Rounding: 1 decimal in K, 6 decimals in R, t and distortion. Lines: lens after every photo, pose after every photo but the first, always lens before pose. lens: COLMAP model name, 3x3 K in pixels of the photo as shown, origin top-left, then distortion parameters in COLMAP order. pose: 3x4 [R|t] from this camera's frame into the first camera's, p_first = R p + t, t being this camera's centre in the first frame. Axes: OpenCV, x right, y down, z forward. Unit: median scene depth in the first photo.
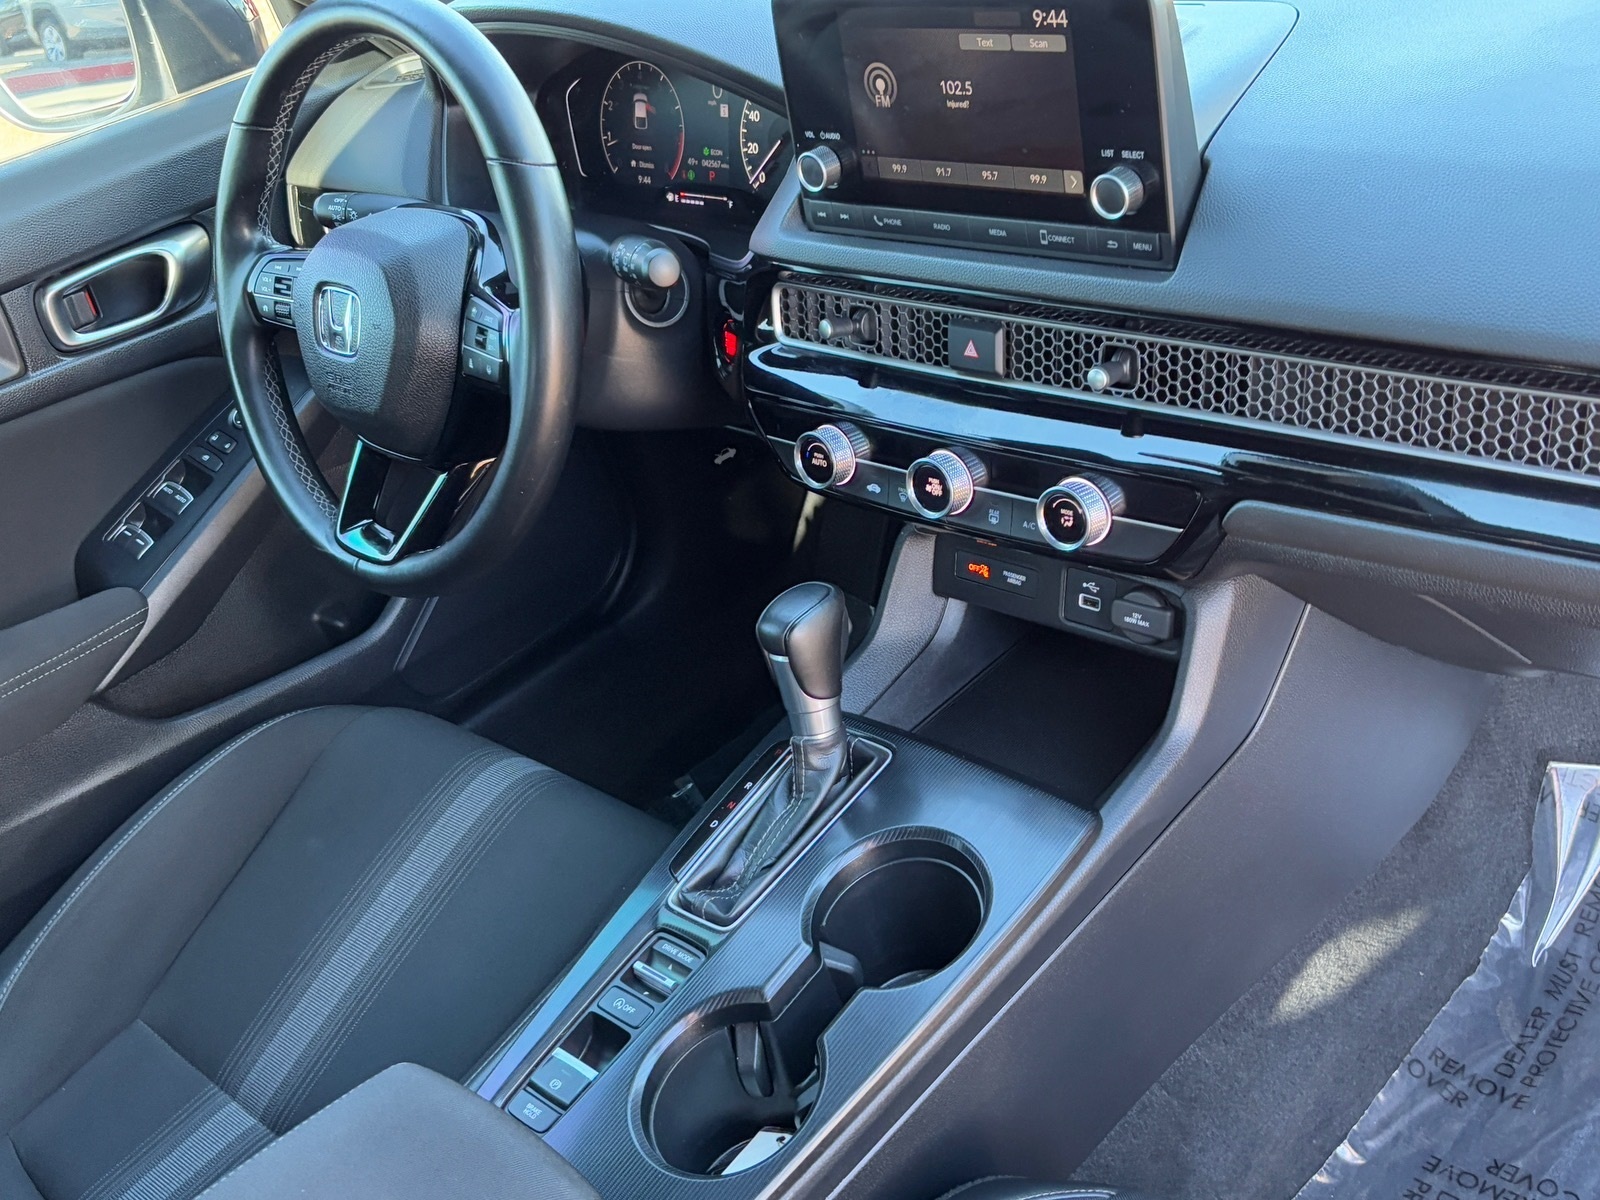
lens RADIAL K [[1793.3, 0, 799.0], [0, 1793.3, 623.5], [0, 0, 1]] dist [0.060141, 0.000000]
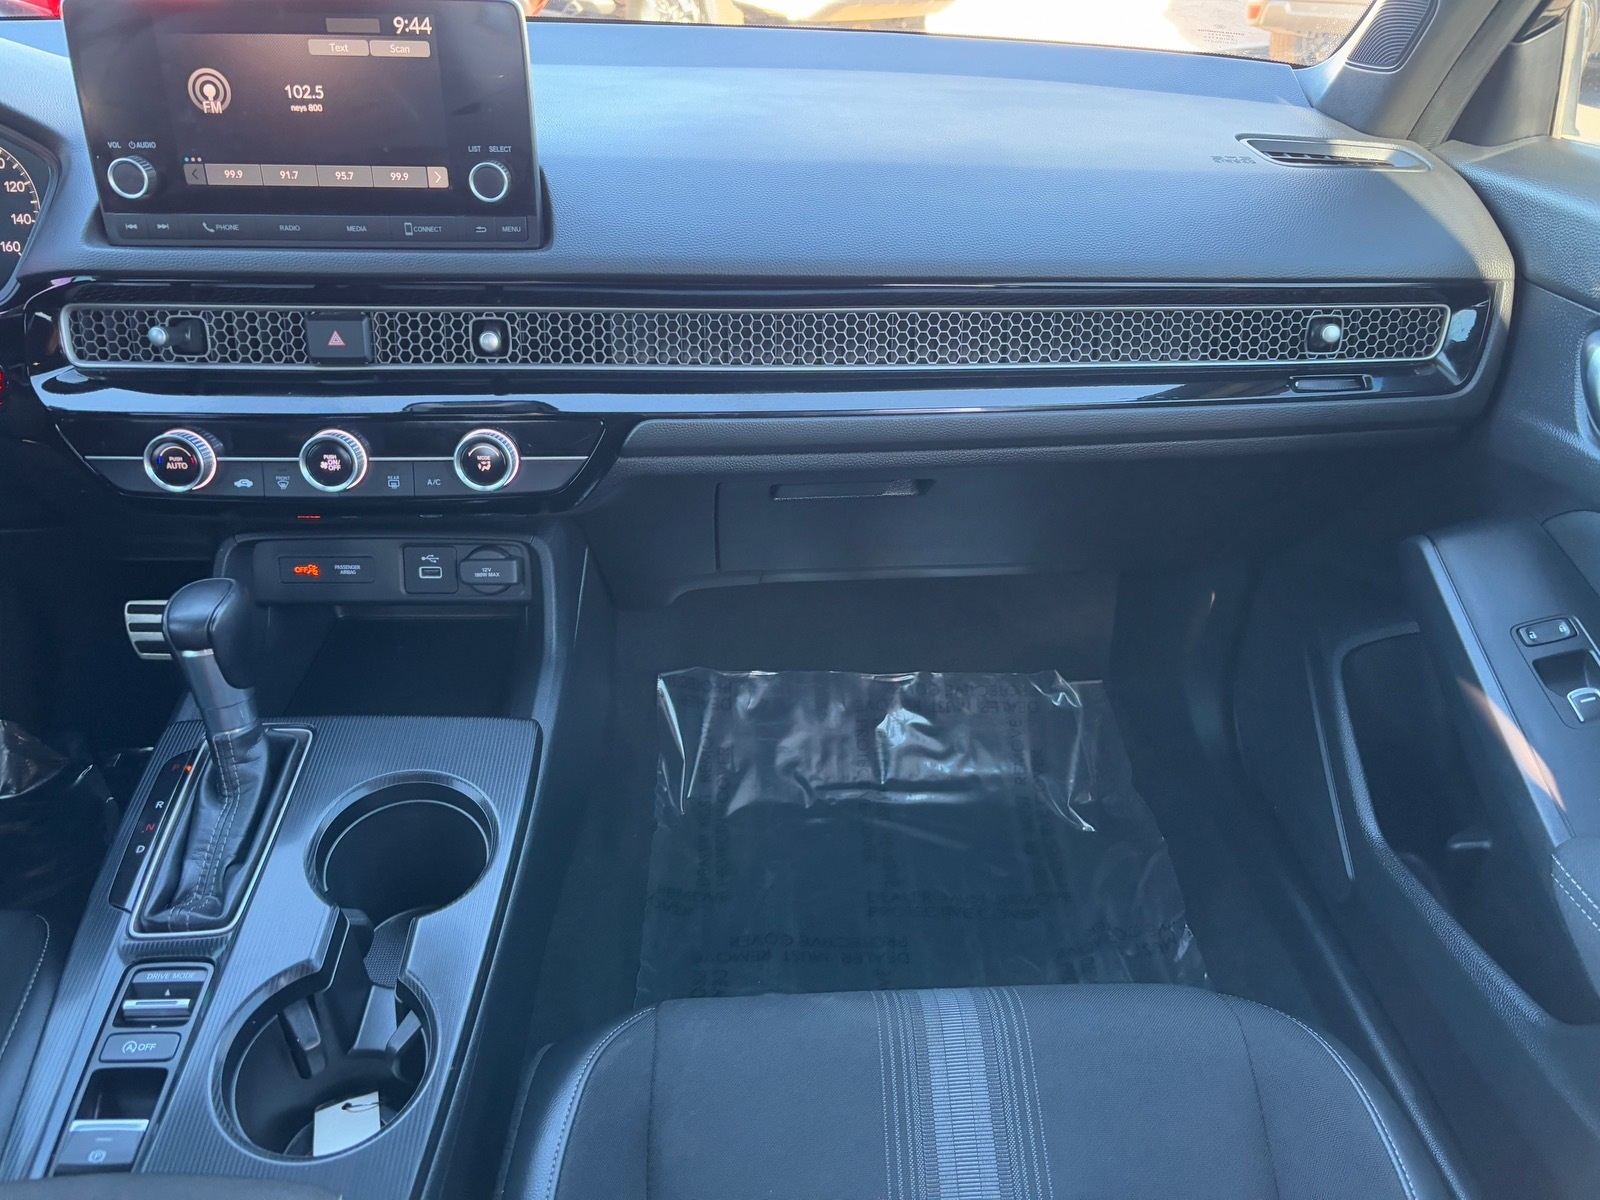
lens RADIAL K [[1233.1, 0, 786.9], [0, 1233.1, 608.6], [0, 0, 1]] dist [0.043734, -0.051399]
pose [[0.677575, -0.154005, 0.719149, -0.277454], [0.238636, 0.970962, -0.016910, 0.083910], [-0.695662, 0.183072, 0.694650, 0.289847]]
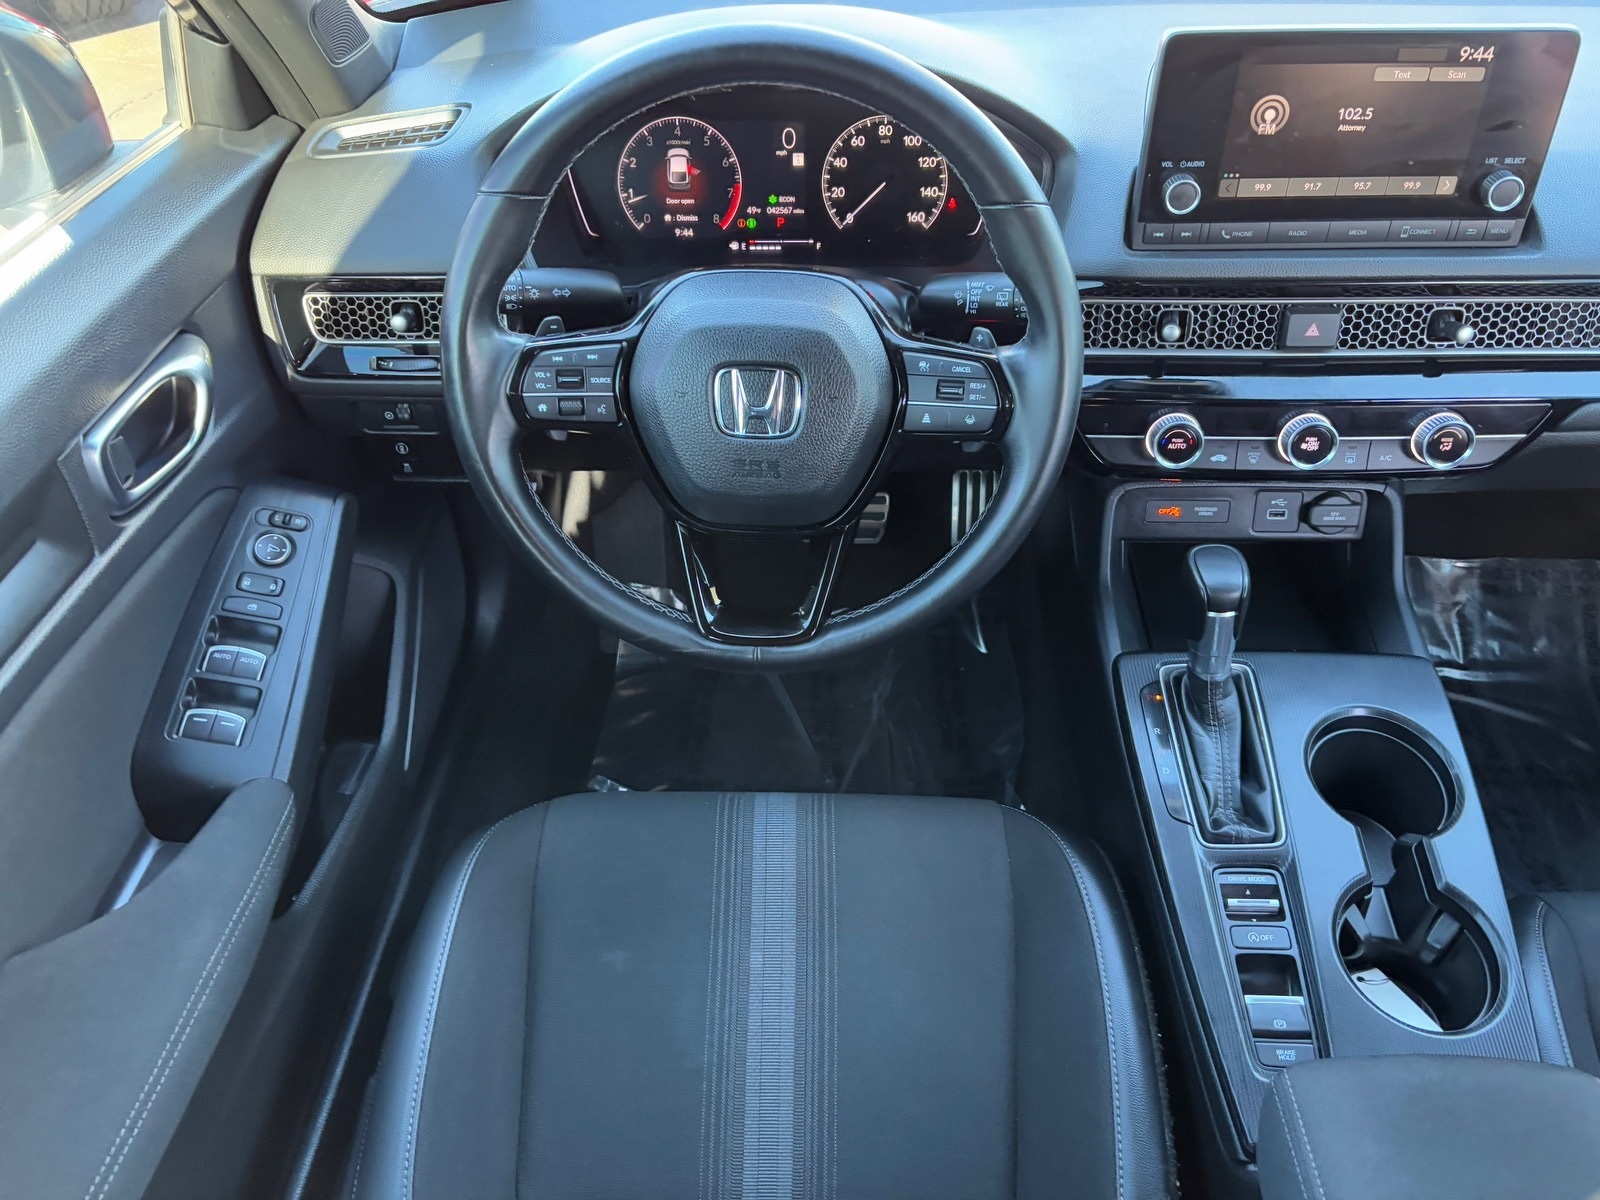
lens RADIAL K [[1233.1, 0, 798.3], [0, 1233.1, 611.2], [0, 0, 1]] dist [0.043734, -0.051399]
pose [[0.729345, -0.268355, 0.629318, -0.721992], [0.229610, 0.962521, 0.144335, -0.163000], [-0.644465, 0.039227, 0.763627, 0.551084]]
